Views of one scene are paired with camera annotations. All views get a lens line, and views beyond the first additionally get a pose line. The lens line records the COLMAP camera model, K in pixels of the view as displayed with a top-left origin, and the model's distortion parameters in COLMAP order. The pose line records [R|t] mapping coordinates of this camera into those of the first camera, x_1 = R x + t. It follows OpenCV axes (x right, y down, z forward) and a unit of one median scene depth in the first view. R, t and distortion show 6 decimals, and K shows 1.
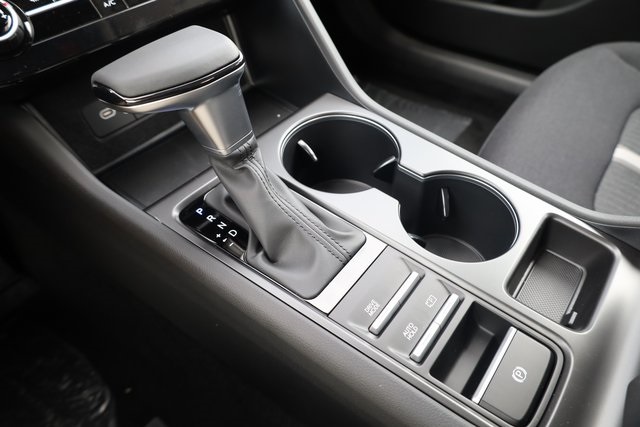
lens RADIAL K [[446.6, 0, 320.0], [0, 446.6, 213.5], [0, 0, 1]] dist [0.003214, 0.000421]
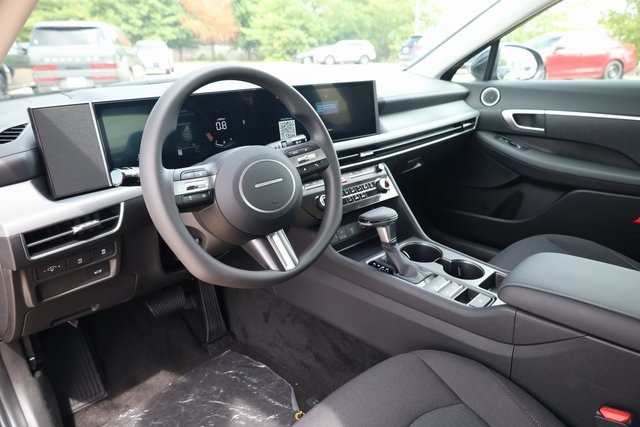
lens RADIAL K [[446.6, 0, 320.0], [0, 446.6, 213.5], [0, 0, 1]] dist [0.003214, 0.000421]
pose [[0.991781, 0.083171, -0.097229, -0.383515], [-0.116681, 0.899729, -0.420563, 1.025979], [0.052501, 0.428451, 0.902039, -1.891249]]
